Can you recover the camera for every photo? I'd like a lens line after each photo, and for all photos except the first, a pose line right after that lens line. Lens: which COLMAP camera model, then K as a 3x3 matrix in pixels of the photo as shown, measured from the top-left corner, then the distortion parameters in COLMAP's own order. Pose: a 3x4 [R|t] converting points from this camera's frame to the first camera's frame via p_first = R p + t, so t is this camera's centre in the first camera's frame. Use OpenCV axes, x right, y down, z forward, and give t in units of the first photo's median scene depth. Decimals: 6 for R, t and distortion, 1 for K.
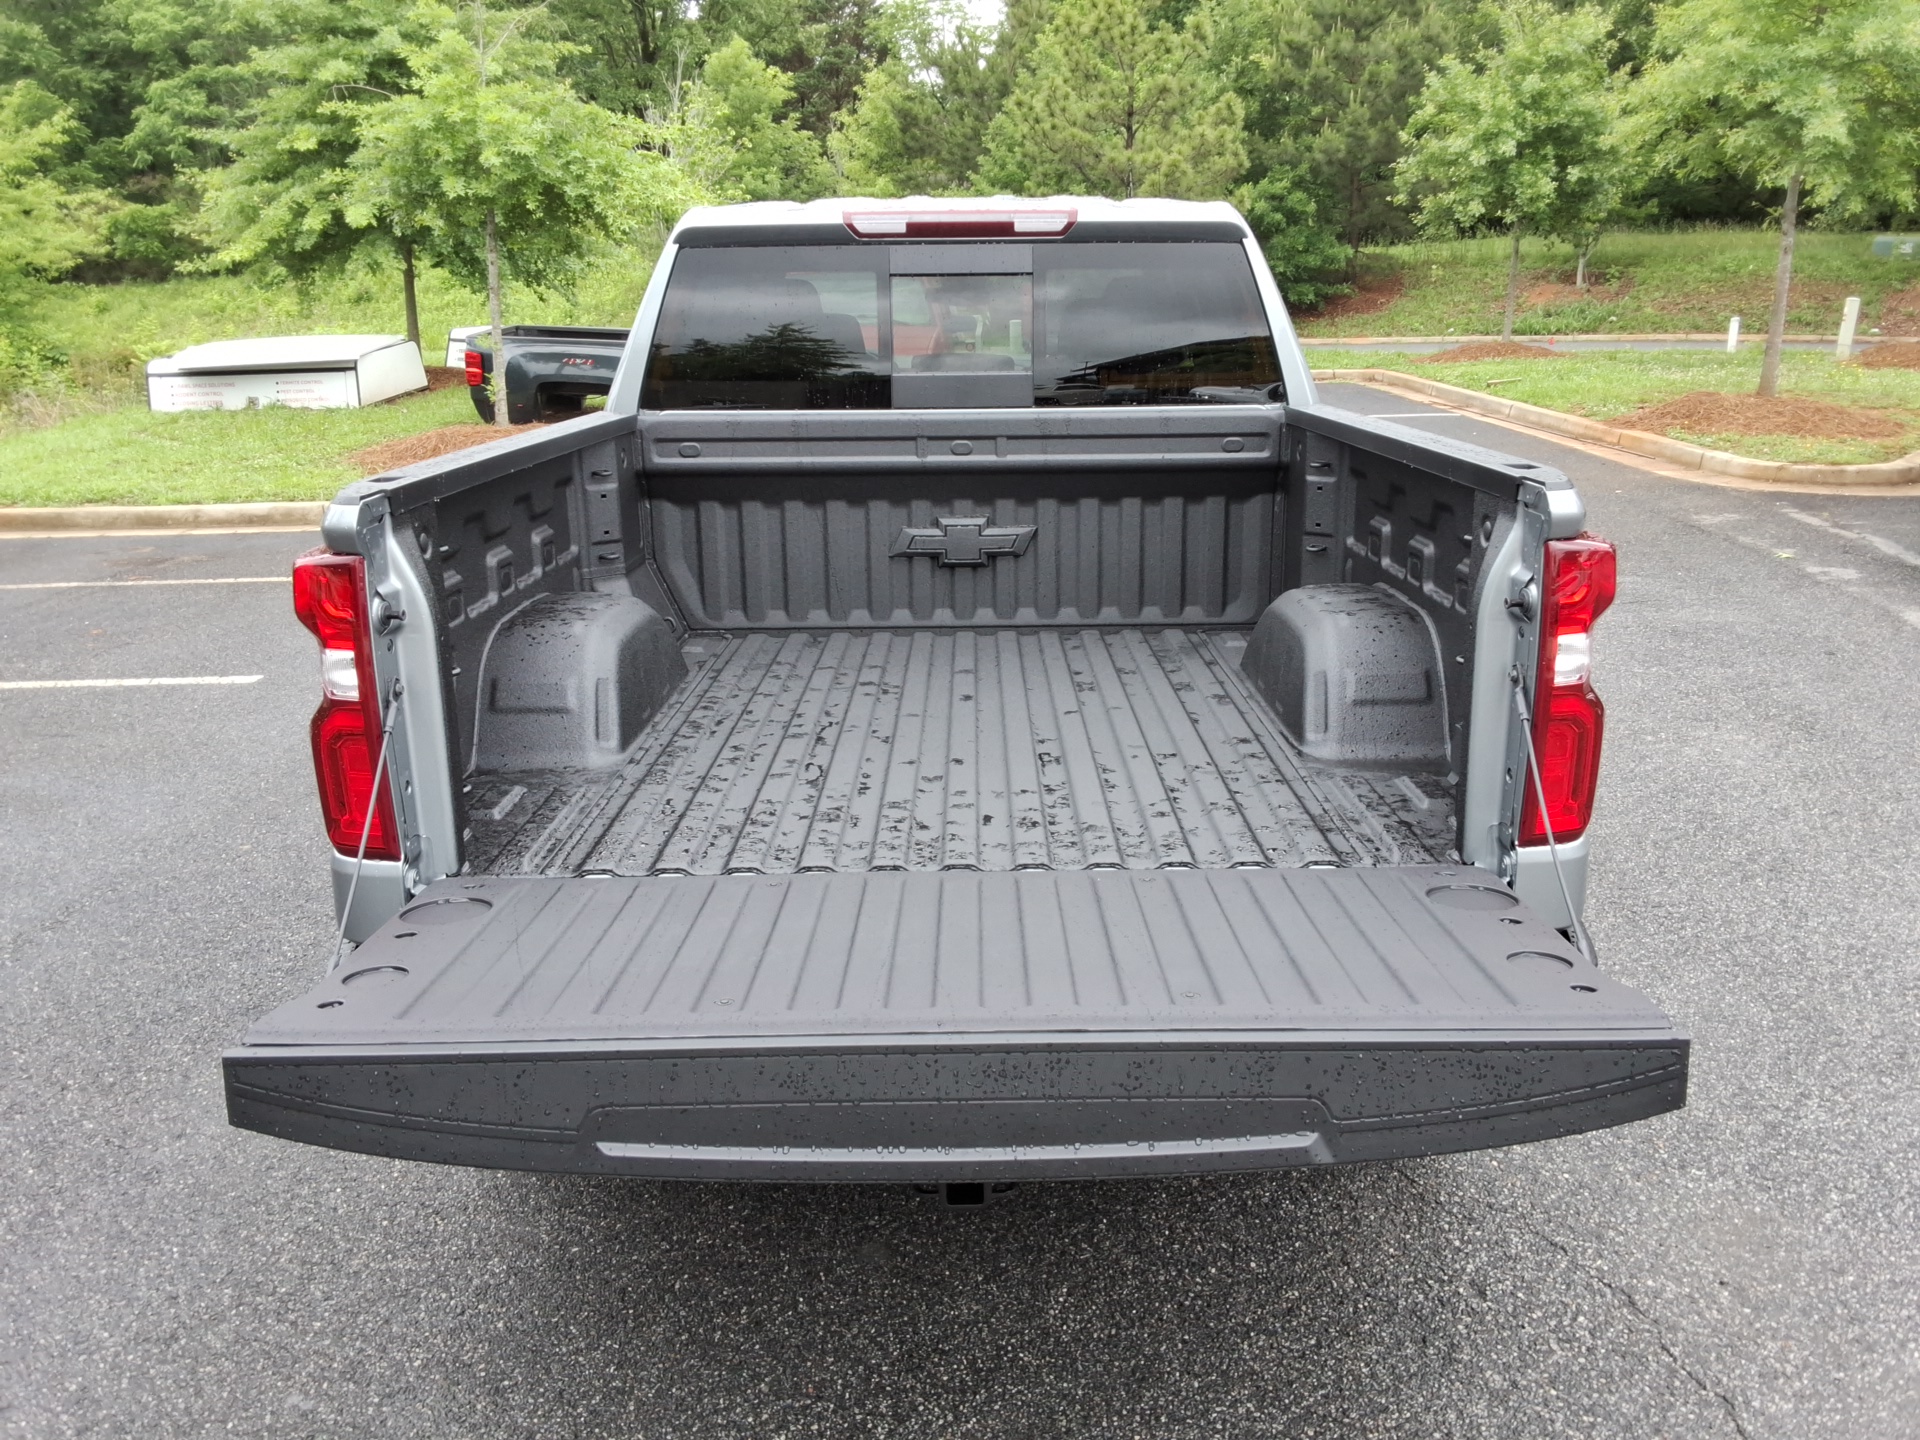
lens RADIAL K [[1555.3, 0, 980.1], [0, 1555.3, 712.1], [0, 0, 1]] dist [0.087893, -0.129685]
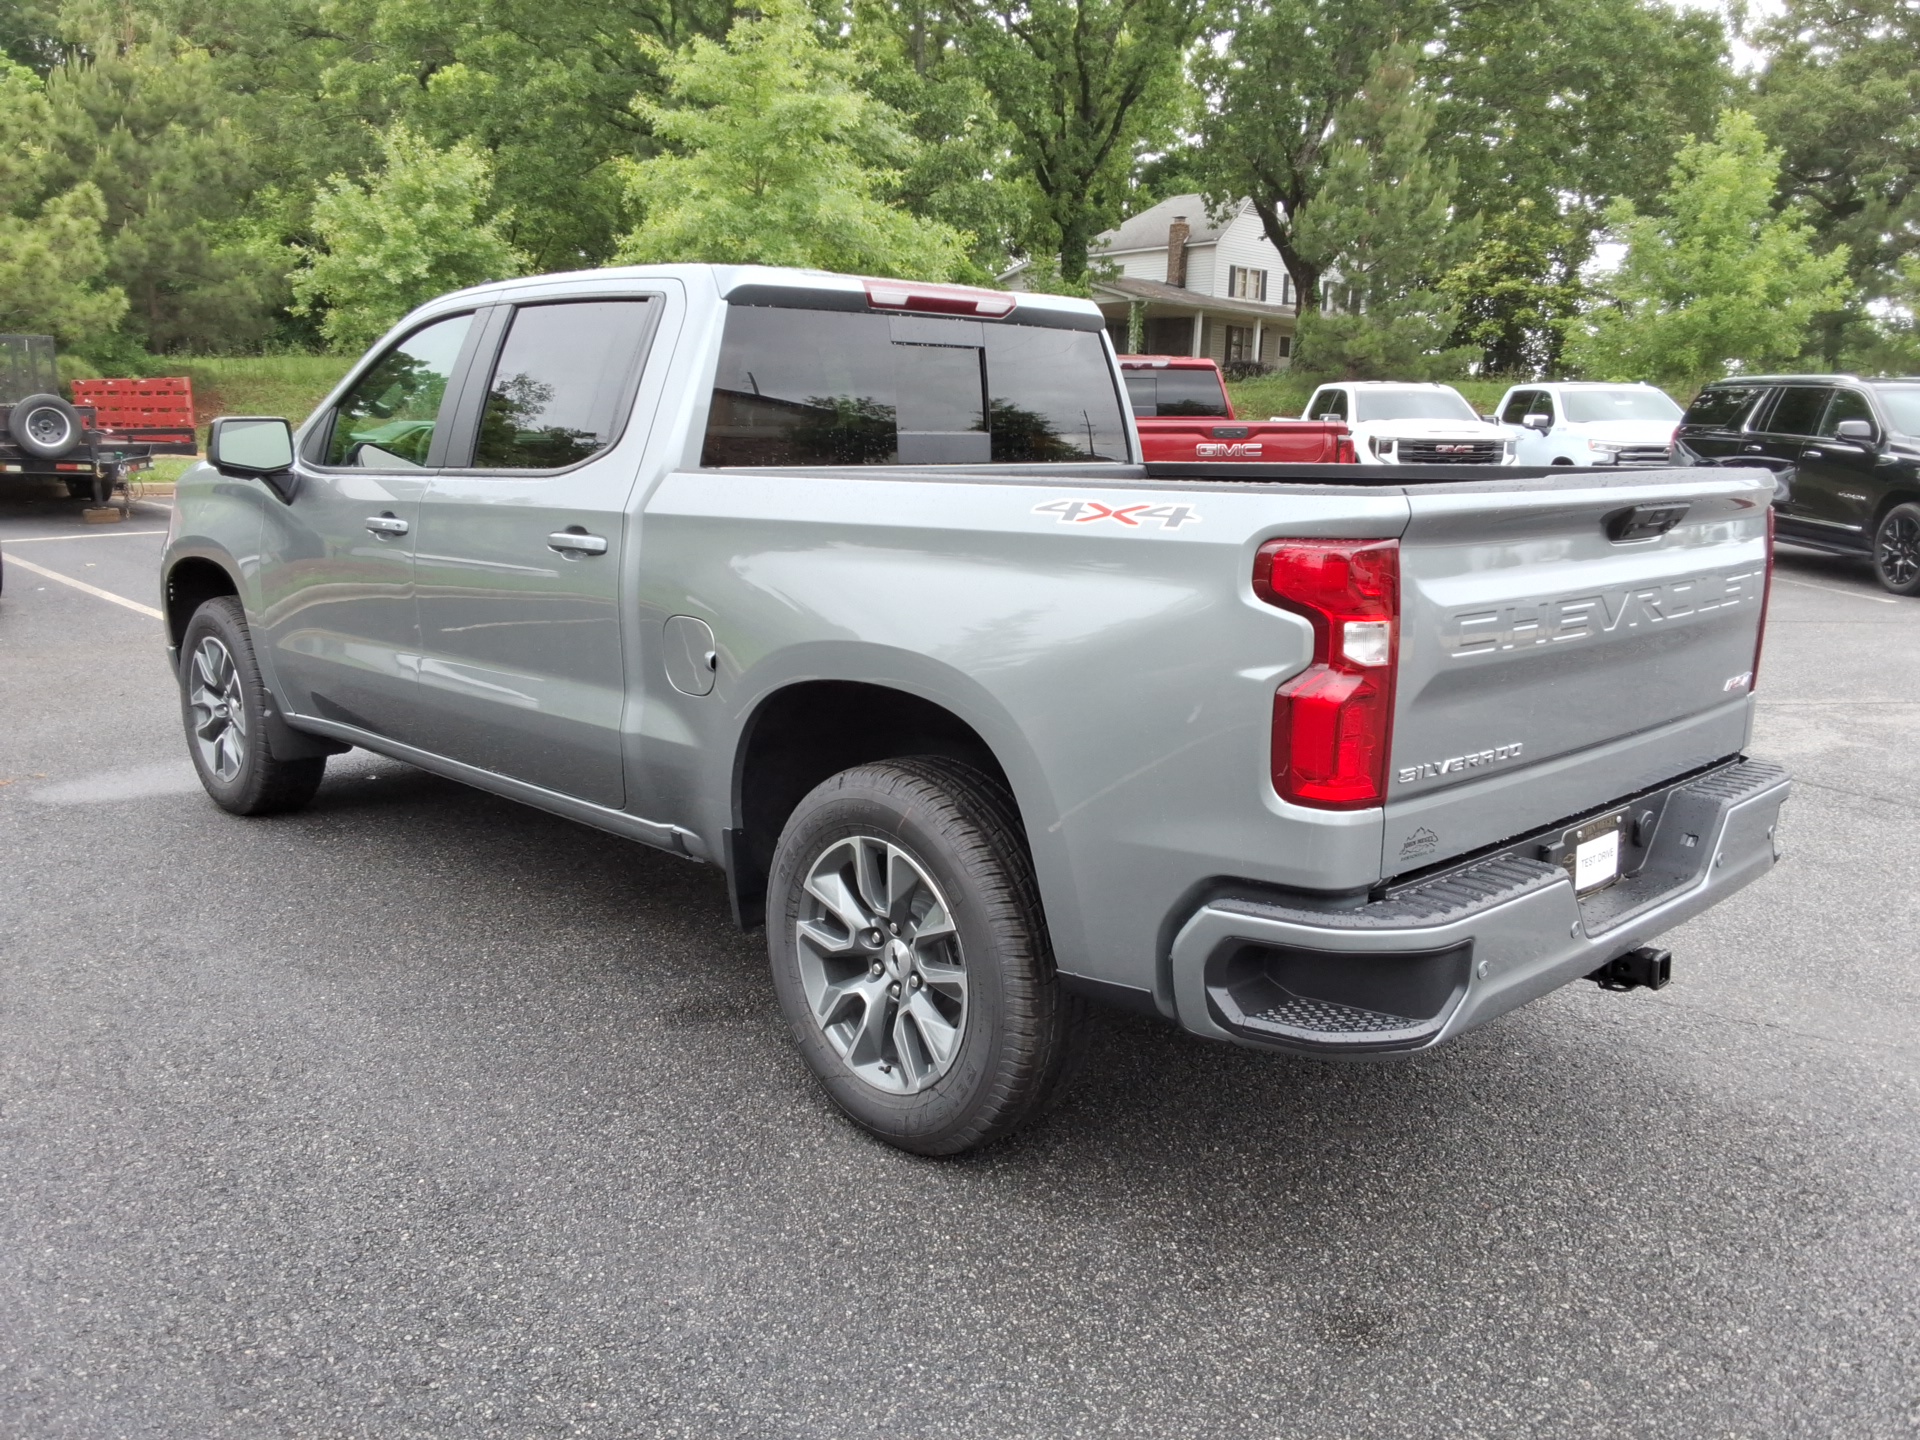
lens RADIAL K [[1543.8, 0, 984.4], [0, 1543.8, 708.1], [0, 0, 1]] dist [0.088625, -0.124219]
pose [[0.712358, -0.111045, 0.692975, -0.136743], [0.164326, 0.986346, -0.010866, -0.001325], [-0.682307, 0.121615, 0.720879, 0.037064]]
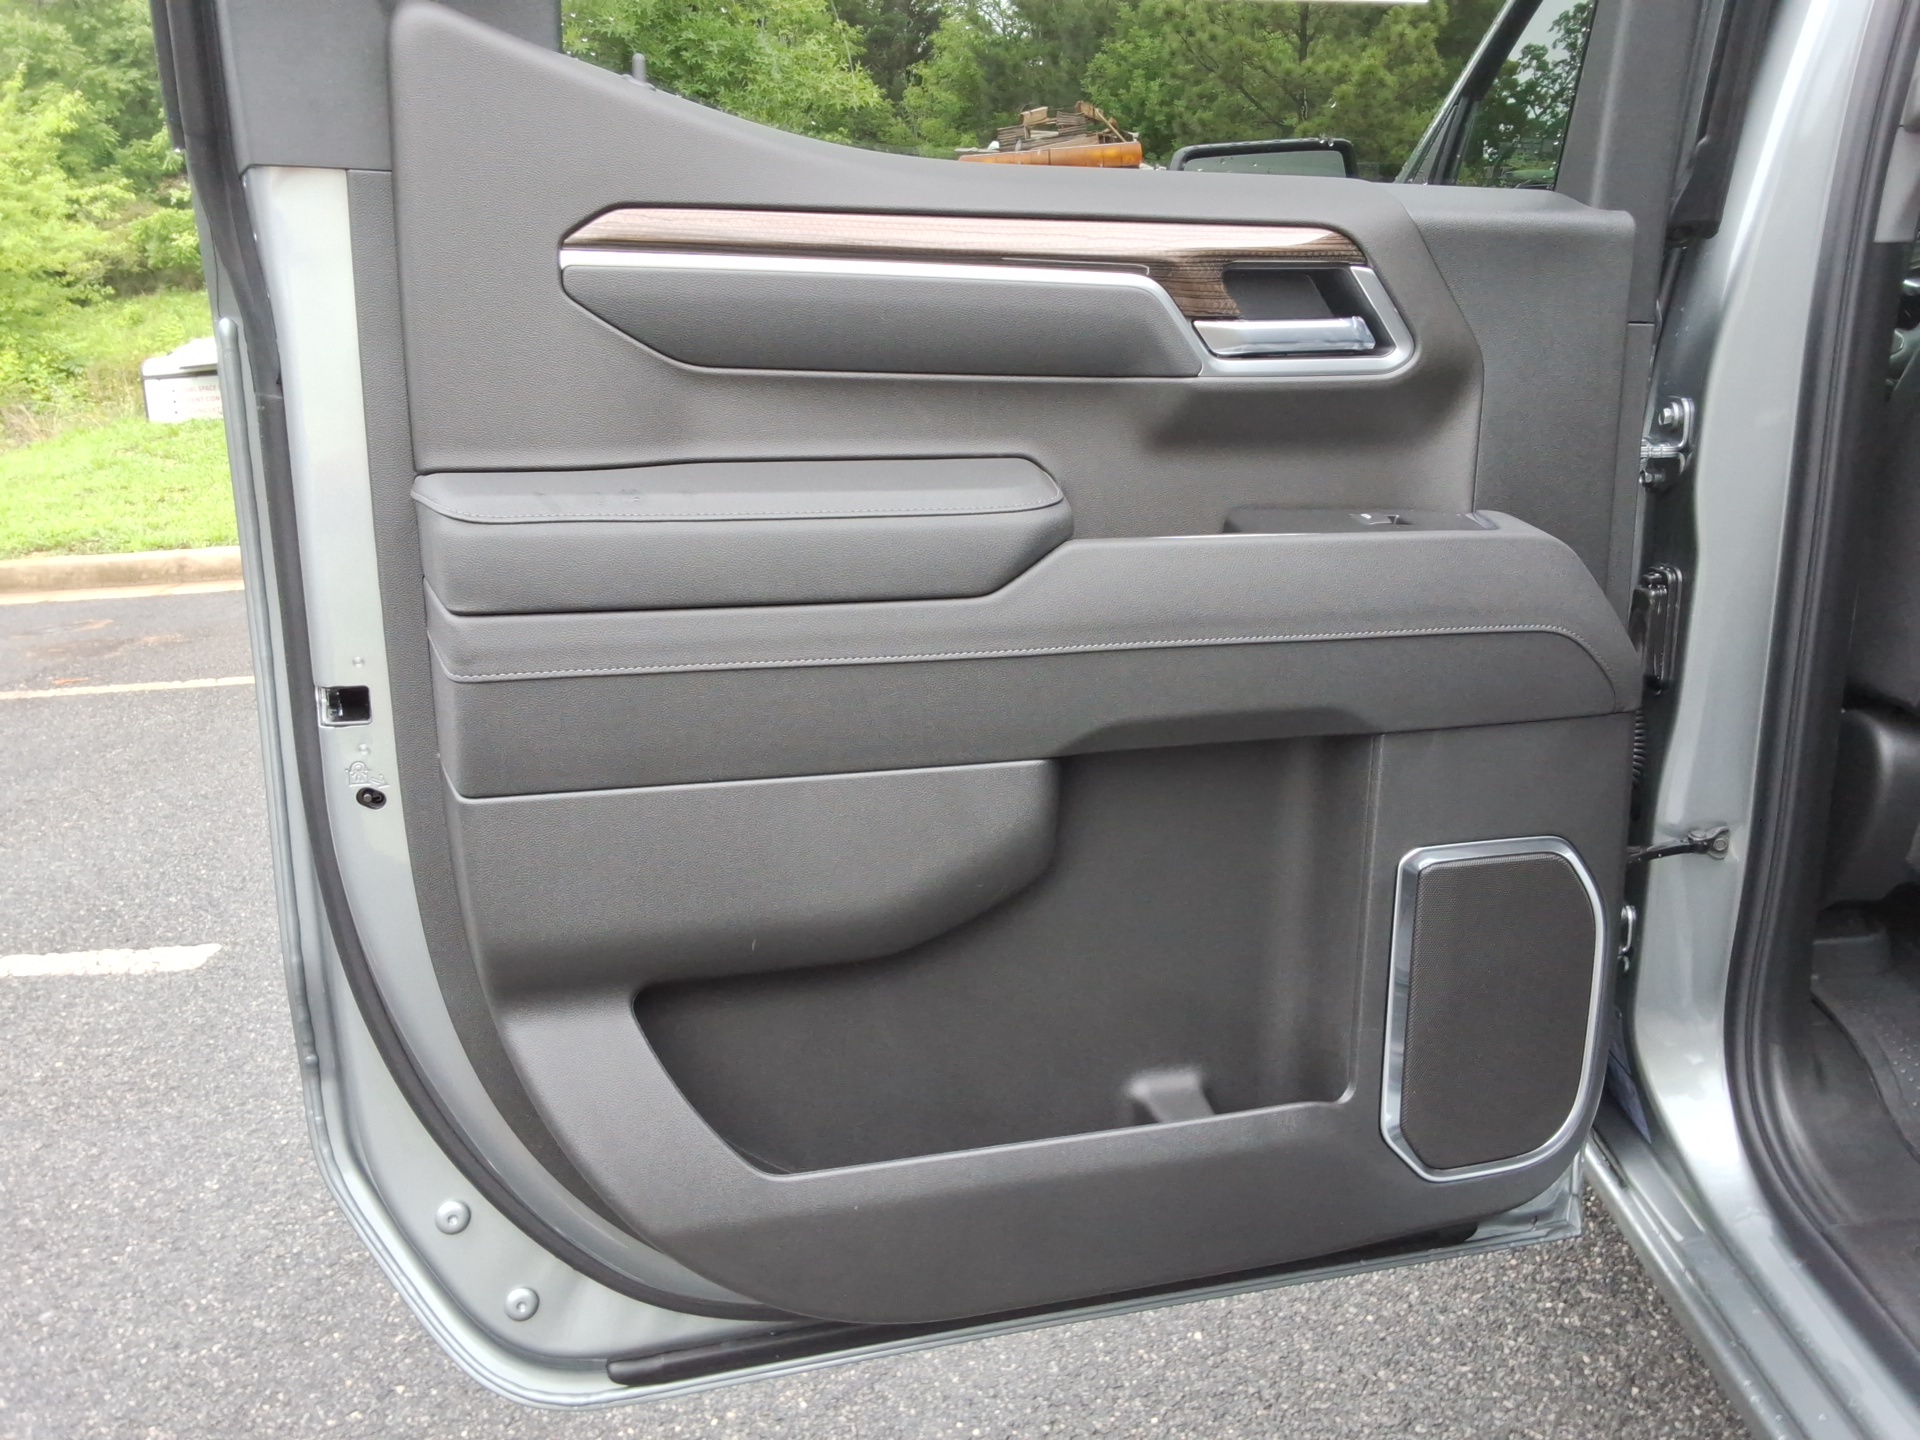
lens RADIAL K [[1559.1, 0, 962.4], [0, 1559.1, 697.2], [0, 0, 1]] dist [0.092223, -0.151832]
pose [[0.998542, -0.033142, -0.042609, -0.065687], [0.033157, 0.999450, -0.000369, -0.029597], [0.042598, -0.001045, 0.999092, 0.169400]]
